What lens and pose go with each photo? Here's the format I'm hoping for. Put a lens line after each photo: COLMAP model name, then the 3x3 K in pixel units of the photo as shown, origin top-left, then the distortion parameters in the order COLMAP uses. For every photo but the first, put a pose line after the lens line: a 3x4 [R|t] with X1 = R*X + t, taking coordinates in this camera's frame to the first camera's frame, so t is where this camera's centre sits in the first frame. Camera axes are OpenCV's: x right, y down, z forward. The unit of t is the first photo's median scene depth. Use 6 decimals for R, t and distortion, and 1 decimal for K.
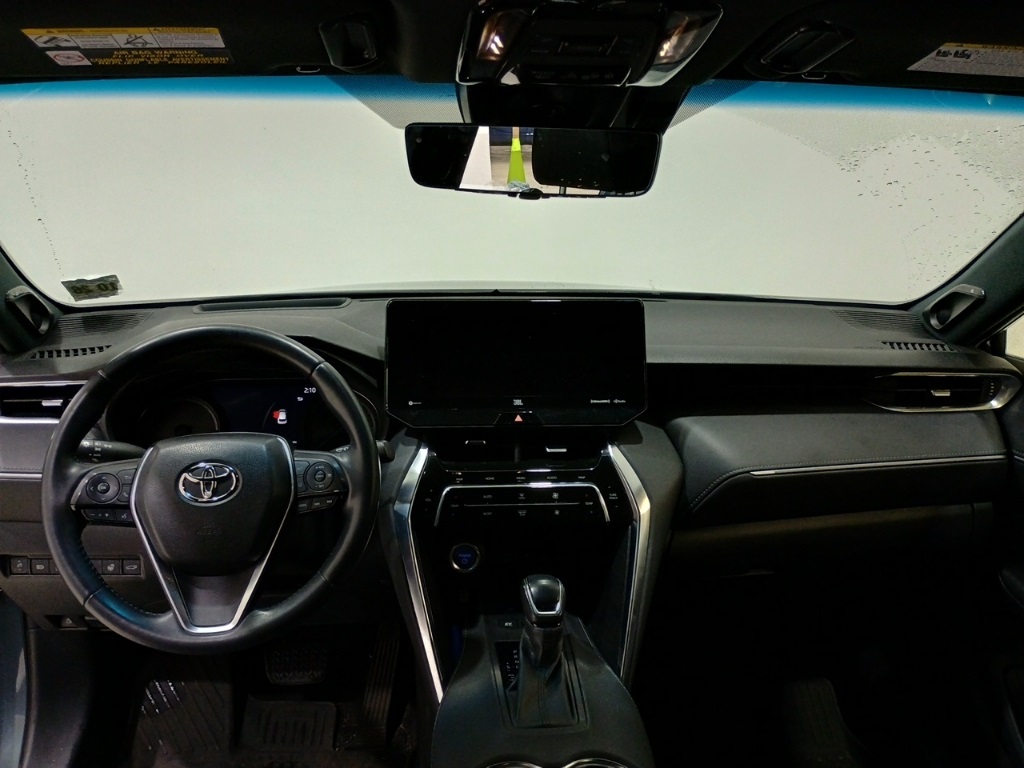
lens RADIAL K [[899.2, 0, 507.3], [0, 899.2, 369.1], [0, 0, 1]] dist [0.037126, -0.018180]
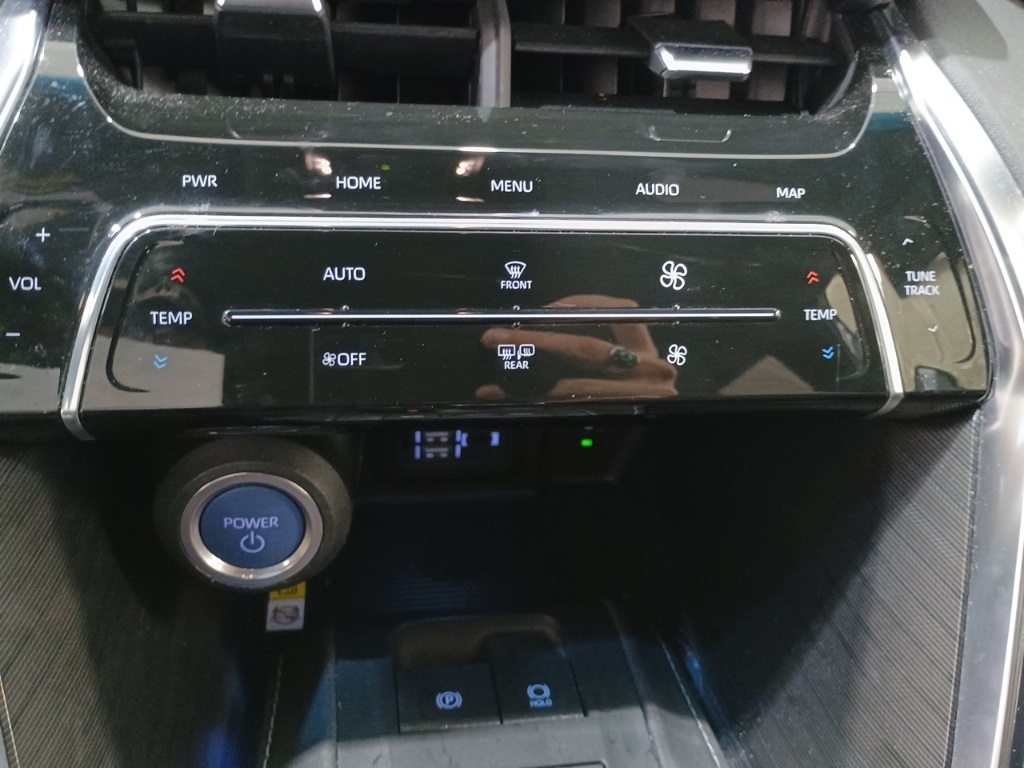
lens RADIAL K [[899.2, 0, 507.3], [0, 899.2, 369.1], [0, 0, 1]] dist [0.037126, -0.018180]
pose [[0.997484, 0.017109, 0.068800, 0.000469], [-0.036099, 0.957788, 0.285198, 0.101987], [-0.061016, -0.286964, 0.955996, 0.786940]]
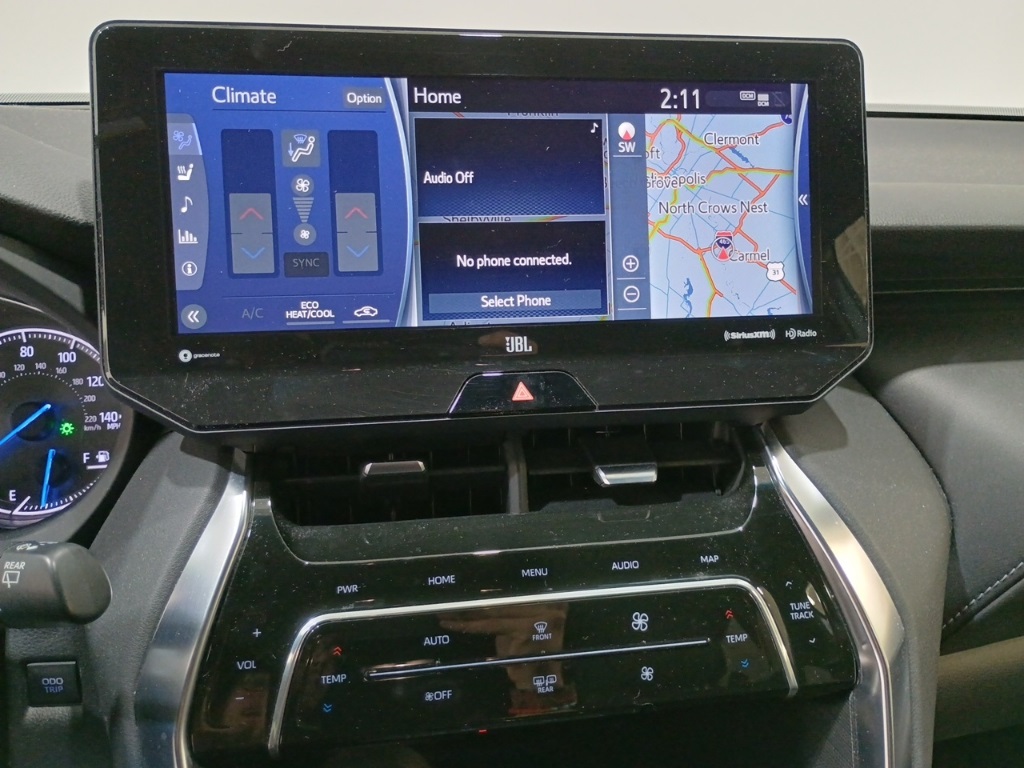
lens RADIAL K [[933.5, 0, 512.0], [0, 933.5, 384.0], [0, 0, 1]] dist [0.053850, -0.009503]
pose [[0.995873, -0.027322, 0.086551, -0.021355], [0.018620, 0.994833, 0.099800, 0.017197], [-0.088831, -0.097776, 0.991236, 0.661675]]
